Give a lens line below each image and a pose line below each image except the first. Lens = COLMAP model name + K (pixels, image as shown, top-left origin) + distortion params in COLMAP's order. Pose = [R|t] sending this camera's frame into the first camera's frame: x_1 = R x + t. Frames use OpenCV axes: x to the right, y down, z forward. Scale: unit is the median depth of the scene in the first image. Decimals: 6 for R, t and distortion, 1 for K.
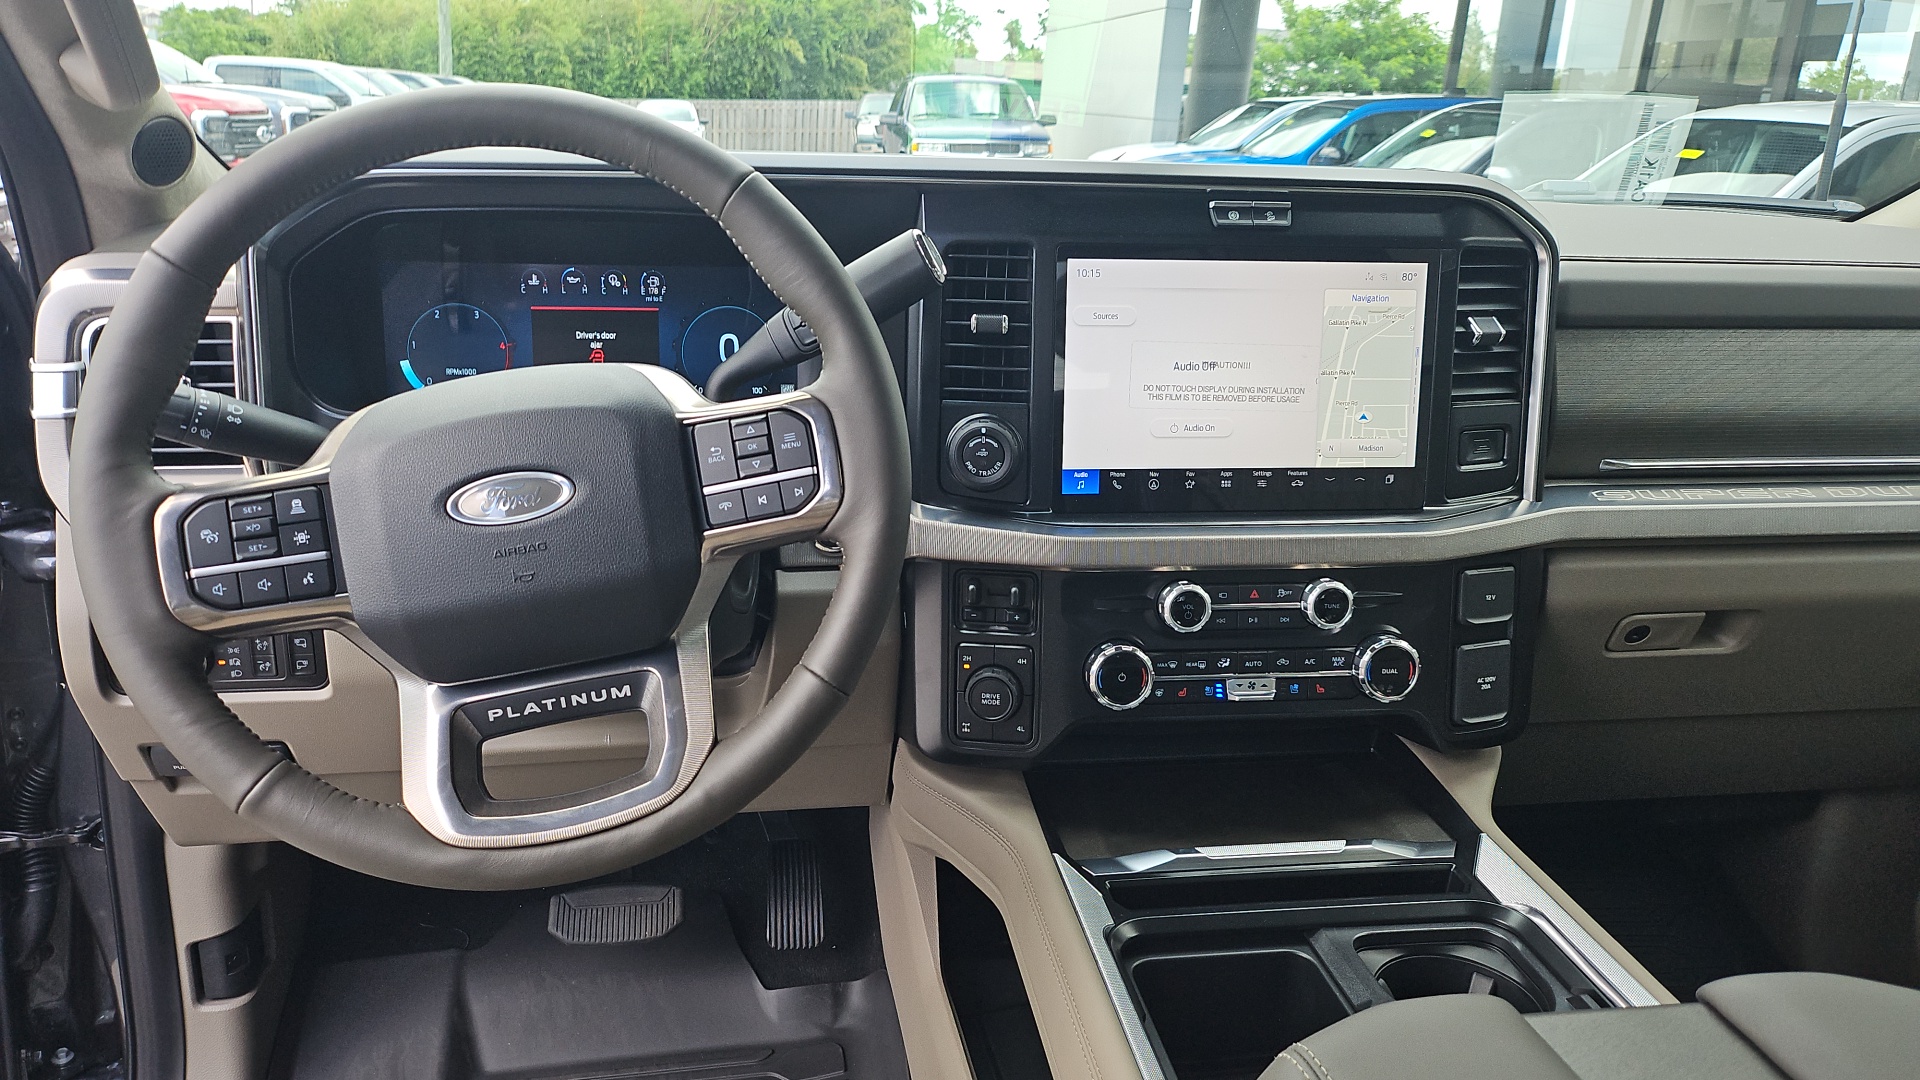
lens RADIAL K [[1288.8, 0, 950.4], [0, 1288.8, 513.7], [0, 0, 1]] dist [0.007826, 0.000379]
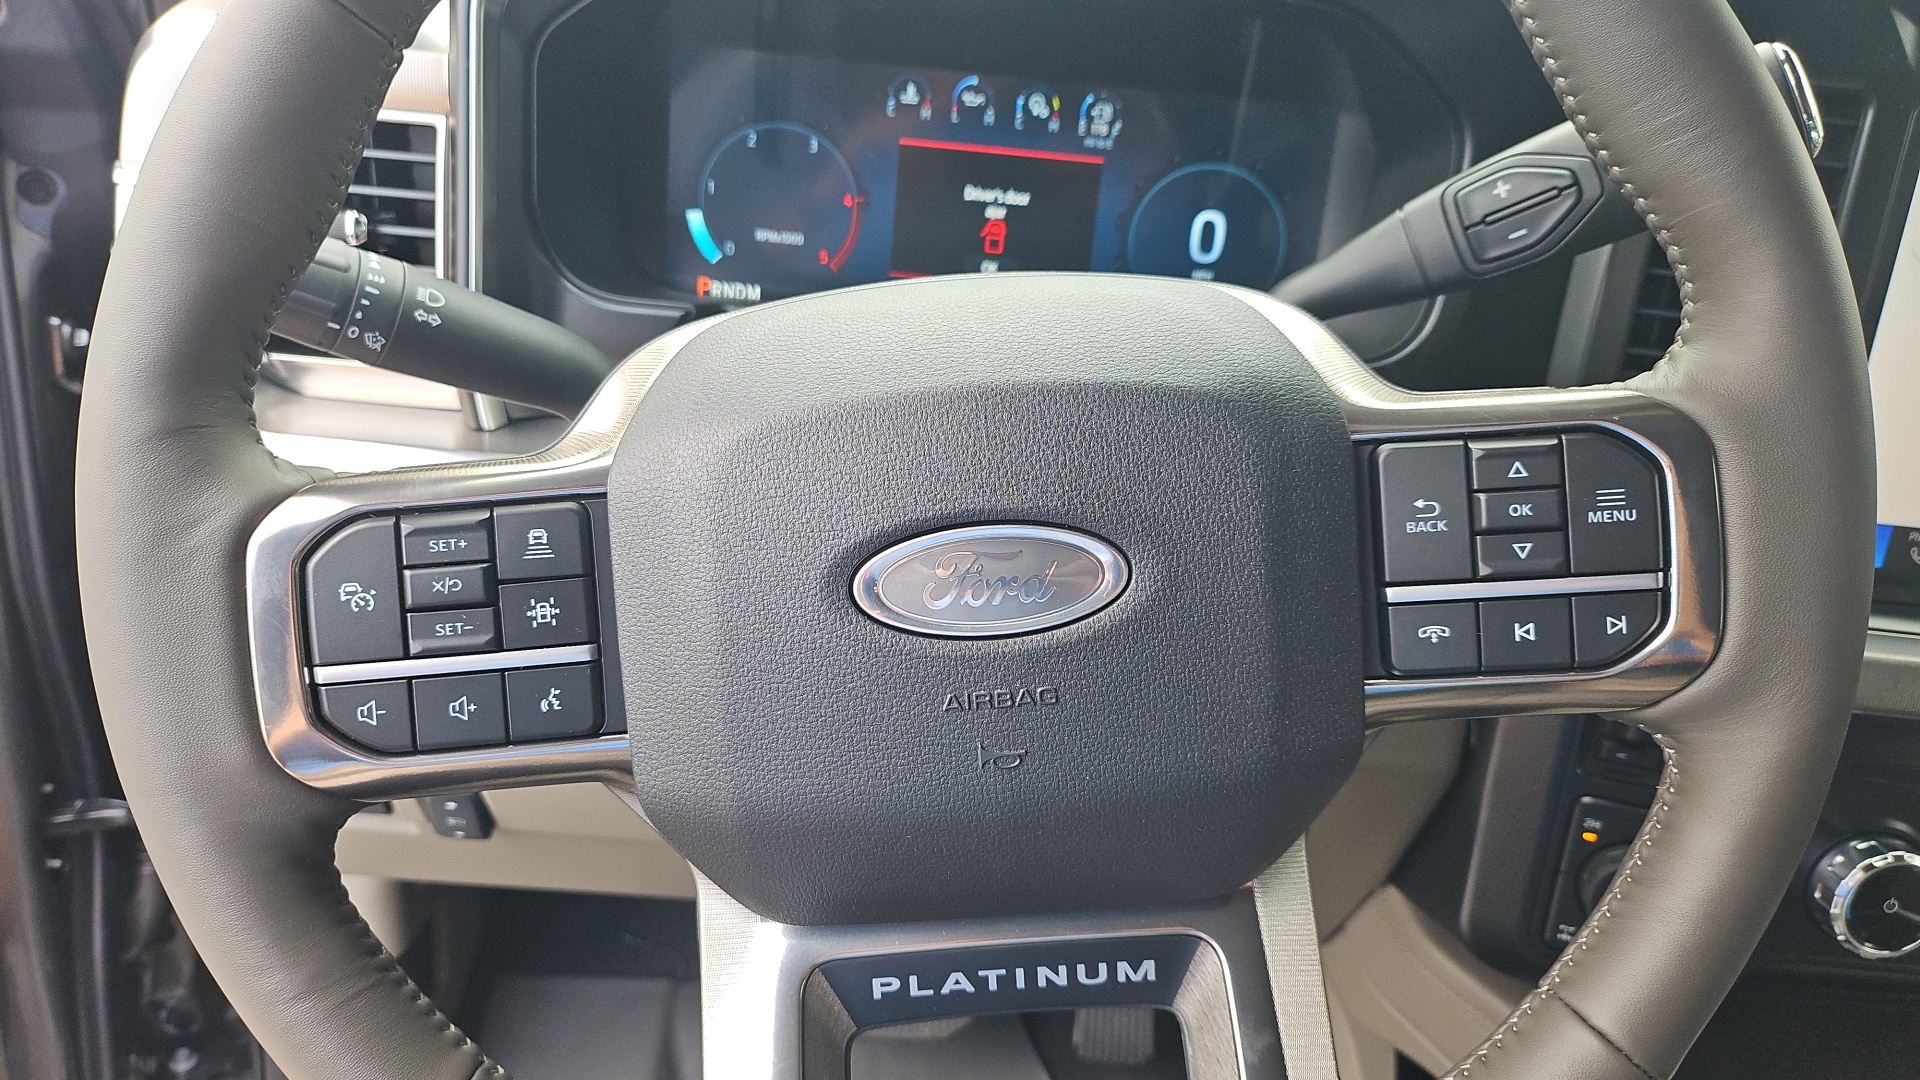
lens RADIAL K [[1366.6, 0, 960.0], [0, 1366.6, 540.0], [0, 0, 1]] dist [0.018148, 0.002730]
pose [[0.984304, 0.119654, -0.129727, -0.202134], [-0.104661, 0.987622, 0.116825, -0.055419], [0.142100, -0.101414, 0.984643, 0.370175]]
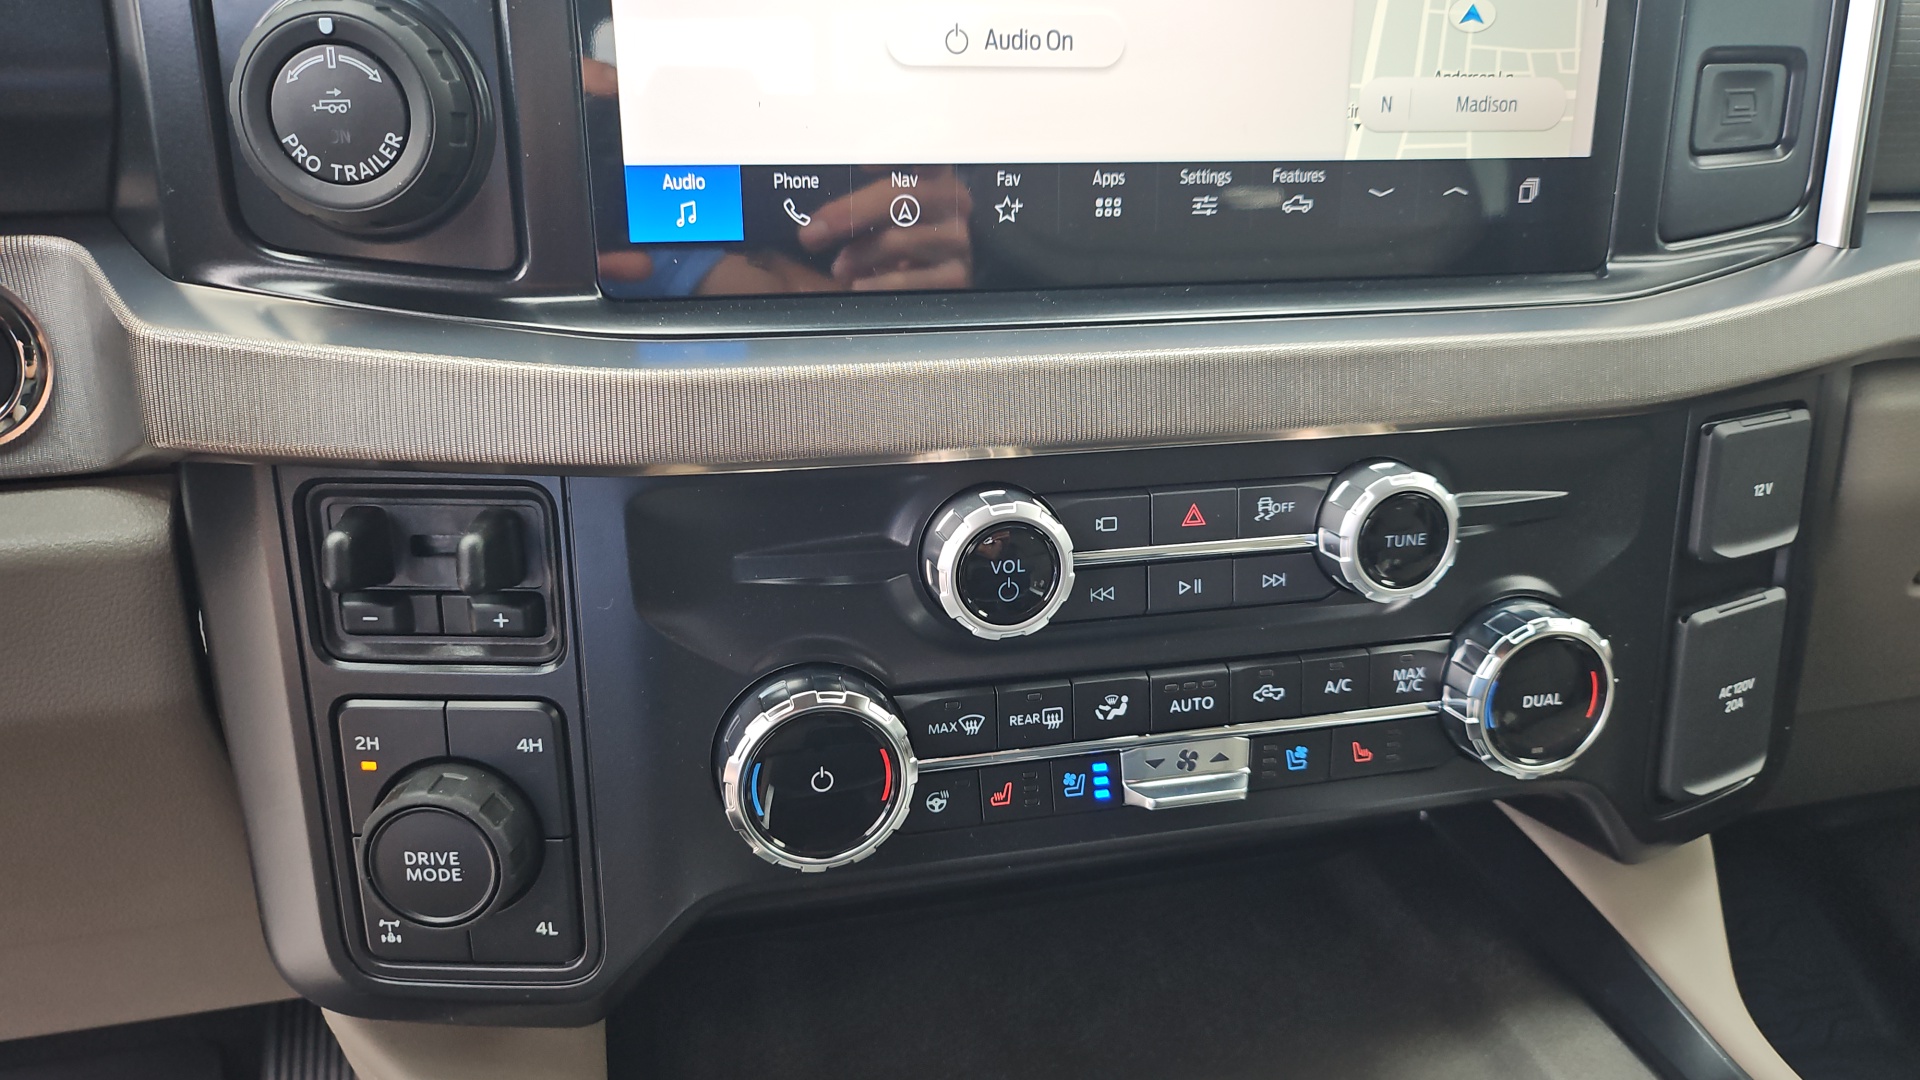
lens RADIAL K [[1366.6, 0, 960.0], [0, 1366.6, 540.0], [0, 0, 1]] dist [0.018148, 0.002730]
pose [[0.992046, -0.047511, 0.116564, 0.128113], [0.032636, 0.991447, 0.126361, 0.019400], [-0.121570, -0.121552, 0.985112, 0.637551]]
